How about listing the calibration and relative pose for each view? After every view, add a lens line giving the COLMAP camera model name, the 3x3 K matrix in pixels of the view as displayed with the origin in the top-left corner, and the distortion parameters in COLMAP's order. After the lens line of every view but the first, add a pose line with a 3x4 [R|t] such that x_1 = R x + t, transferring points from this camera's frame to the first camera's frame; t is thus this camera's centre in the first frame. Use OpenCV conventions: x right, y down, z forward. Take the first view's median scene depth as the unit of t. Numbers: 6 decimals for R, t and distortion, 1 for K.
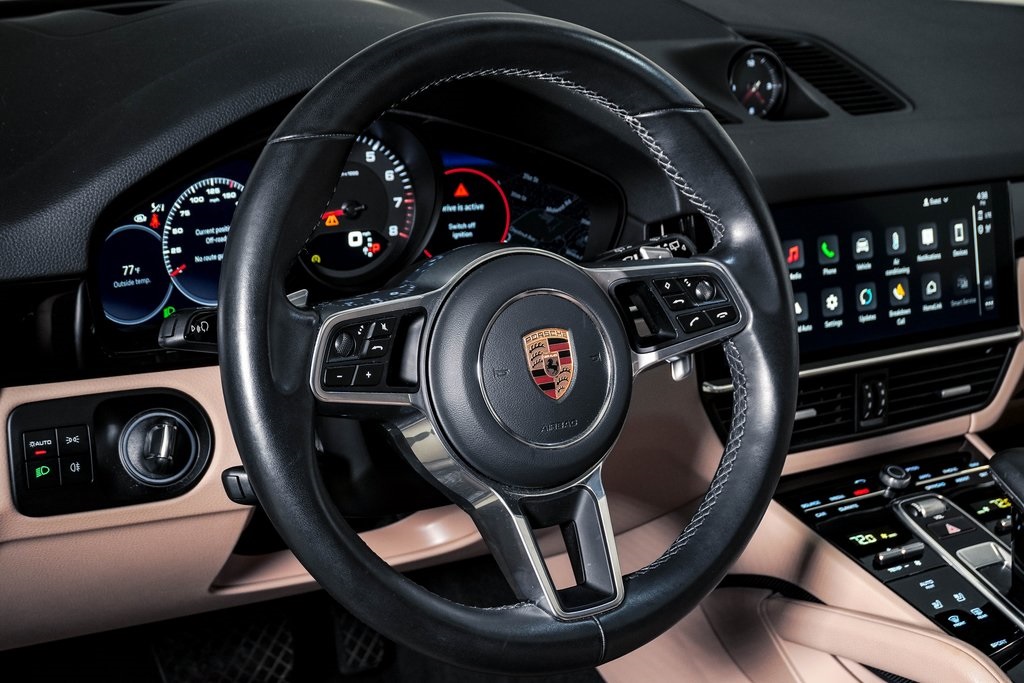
lens RADIAL K [[1579.8, 0, 503.8], [0, 1579.8, 333.1], [0, 0, 1]] dist [0.019480, 0.000000]
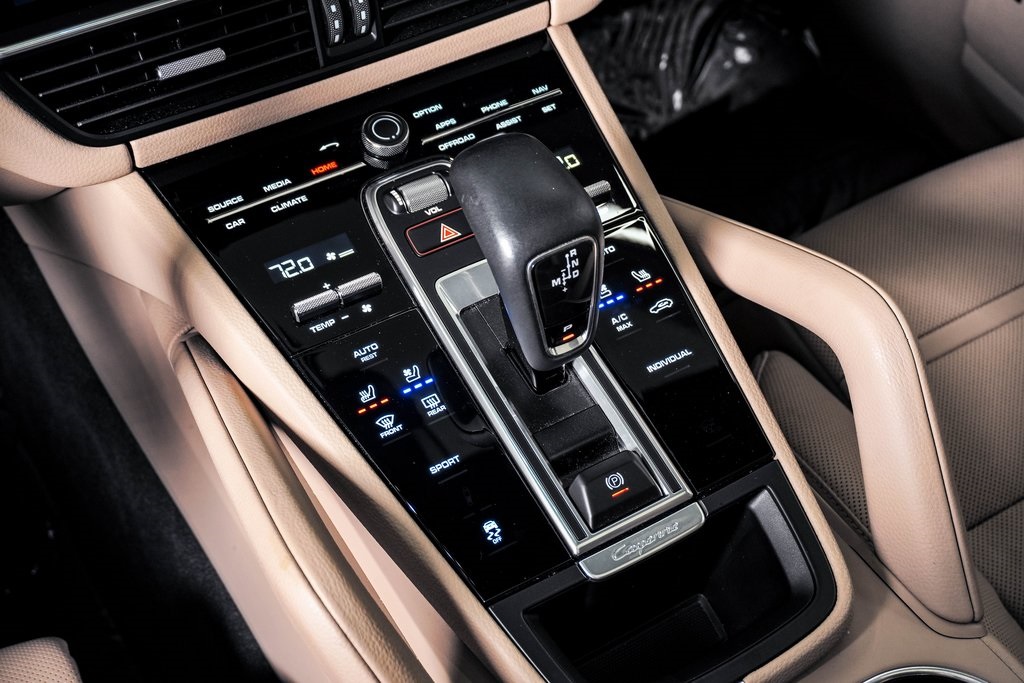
lens RADIAL K [[1395.8, 0, 528.8], [0, 1395.8, 373.0], [0, 0, 1]] dist [-0.005023, 0.000000]
pose [[0.998656, -0.031209, -0.041376, 0.362816], [0.047035, 0.881044, 0.470689, -0.097482], [0.021764, -0.472003, 0.881328, 0.511486]]
